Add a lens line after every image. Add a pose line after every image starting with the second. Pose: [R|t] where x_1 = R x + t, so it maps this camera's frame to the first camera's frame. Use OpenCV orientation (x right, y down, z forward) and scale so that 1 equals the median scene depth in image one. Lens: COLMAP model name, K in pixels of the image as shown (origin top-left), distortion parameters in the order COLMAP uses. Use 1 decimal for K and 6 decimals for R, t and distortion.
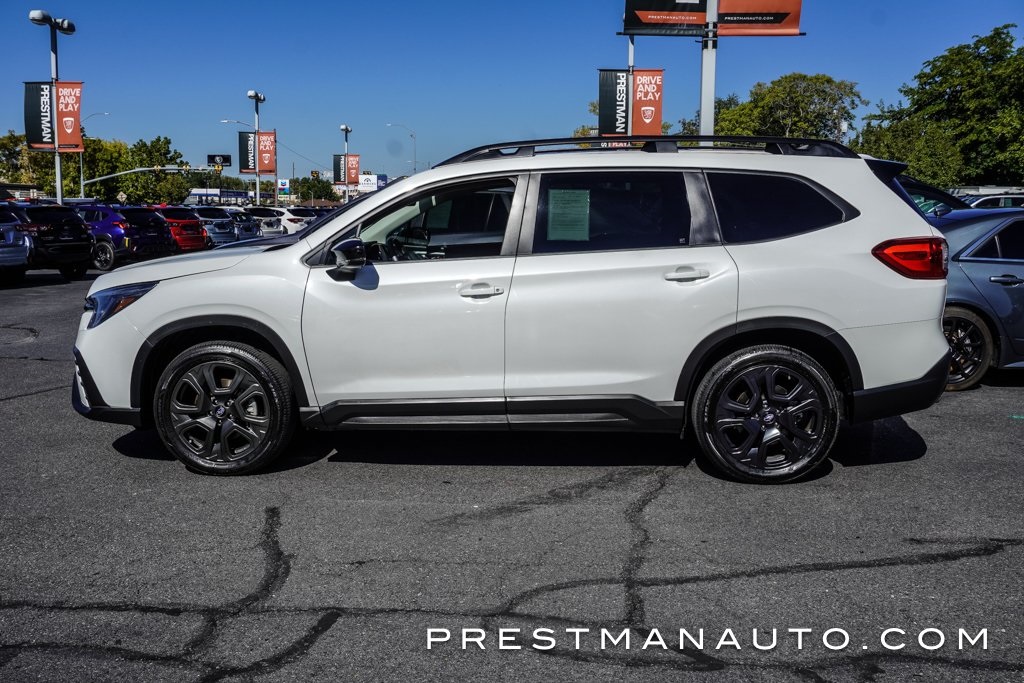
lens RADIAL K [[1001.1, 0, 512.0], [0, 1001.1, 341.5], [0, 0, 1]] dist [-0.020457, 0.027104]
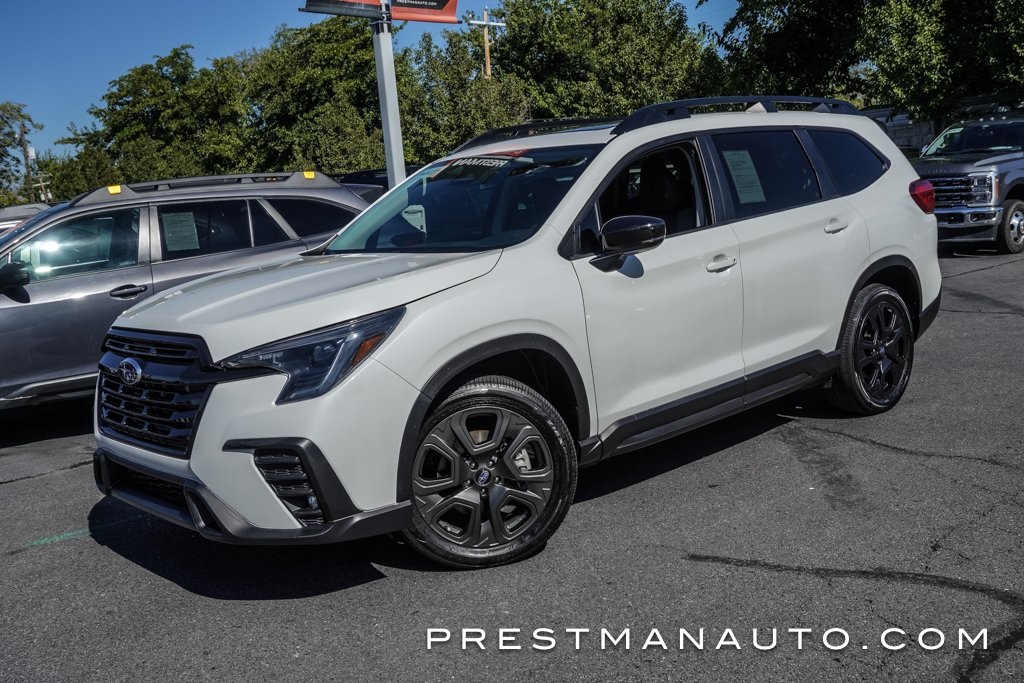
lens RADIAL K [[1074.7, 0, 512.0], [0, 1074.7, 341.5], [0, 0, 1]] dist [-0.009900, 0.015866]
pose [[0.683757, -0.155285, 0.712996, -0.832178], [0.185273, 0.982020, 0.036201, -0.049793], [-0.705797, 0.107346, 0.700233, 0.453048]]
